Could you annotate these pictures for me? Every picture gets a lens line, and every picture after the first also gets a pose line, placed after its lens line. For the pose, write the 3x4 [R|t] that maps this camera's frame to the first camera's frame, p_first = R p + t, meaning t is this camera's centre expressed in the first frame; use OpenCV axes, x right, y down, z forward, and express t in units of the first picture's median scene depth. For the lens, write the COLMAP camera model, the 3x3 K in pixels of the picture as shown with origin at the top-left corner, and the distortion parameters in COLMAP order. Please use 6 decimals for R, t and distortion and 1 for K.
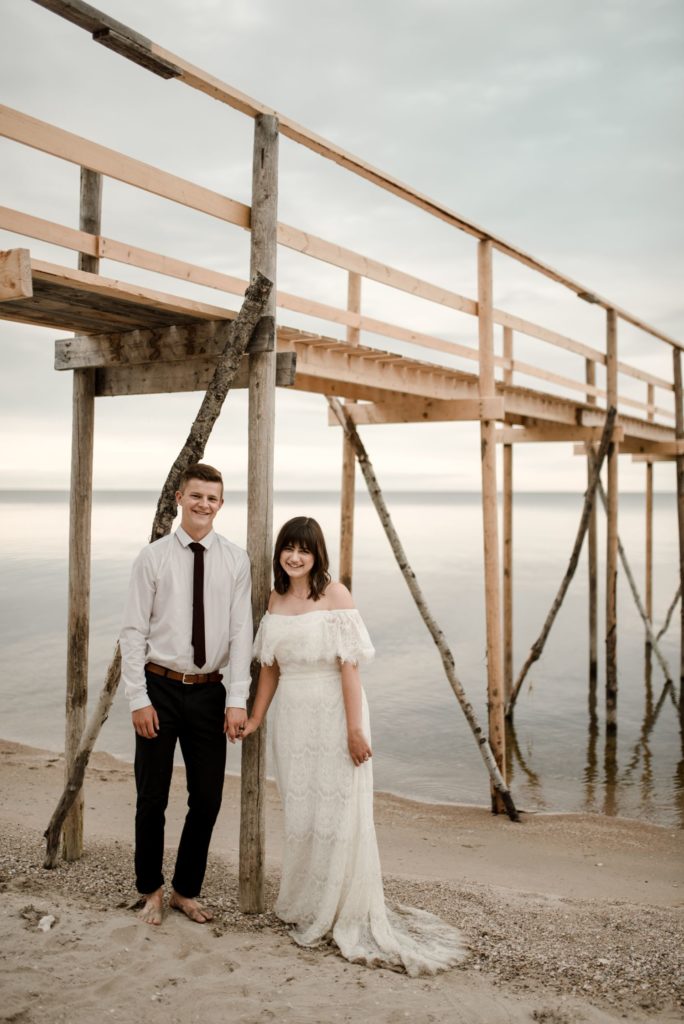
lens RADIAL K [[1006.6, 0, 345.4], [0, 1006.6, 513.1], [0, 0, 1]] dist [0.008553, 0.000000]
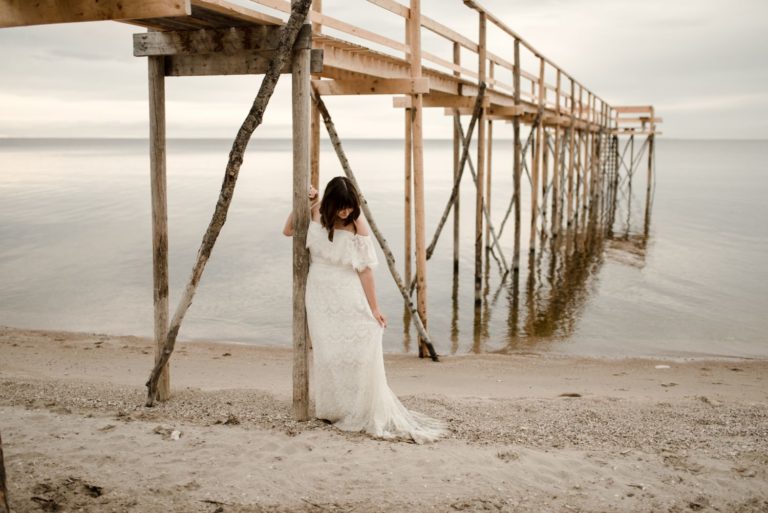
lens RADIAL K [[754.9, 0, 388.8], [0, 754.9, 257.5], [0, 0, 1]] dist [0.008553, 0.000000]
pose [[0.979056, -0.032966, 0.200906, -0.166706], [0.005803, 0.990922, 0.134315, -0.006808], [-0.203510, -0.130336, 0.970359, -0.105791]]
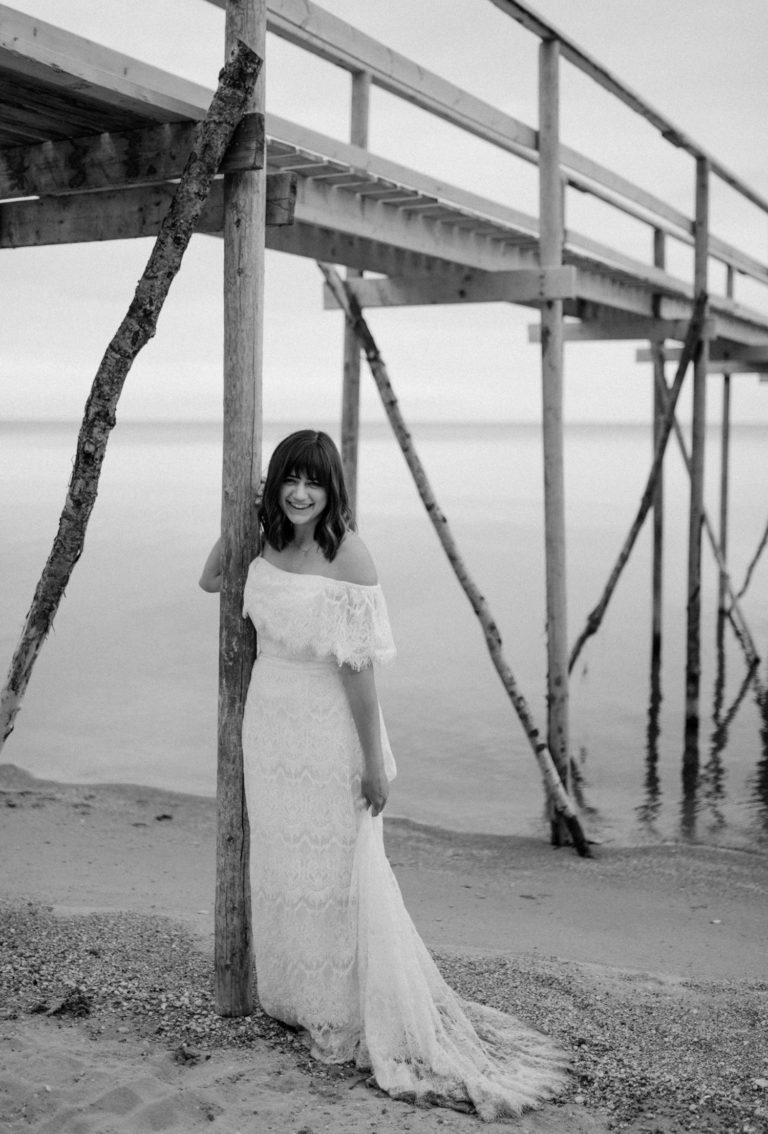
lens RADIAL K [[1239.8, 0, 366.9], [0, 1239.8, 521.5], [0, 0, 1]] dist [-0.002898, 0.000000]
pose [[0.999098, -0.002568, 0.042387, -0.034197], [0.000097, 0.998305, 0.058192, 0.016381], [-0.042465, -0.058136, 0.997405, 0.167432]]
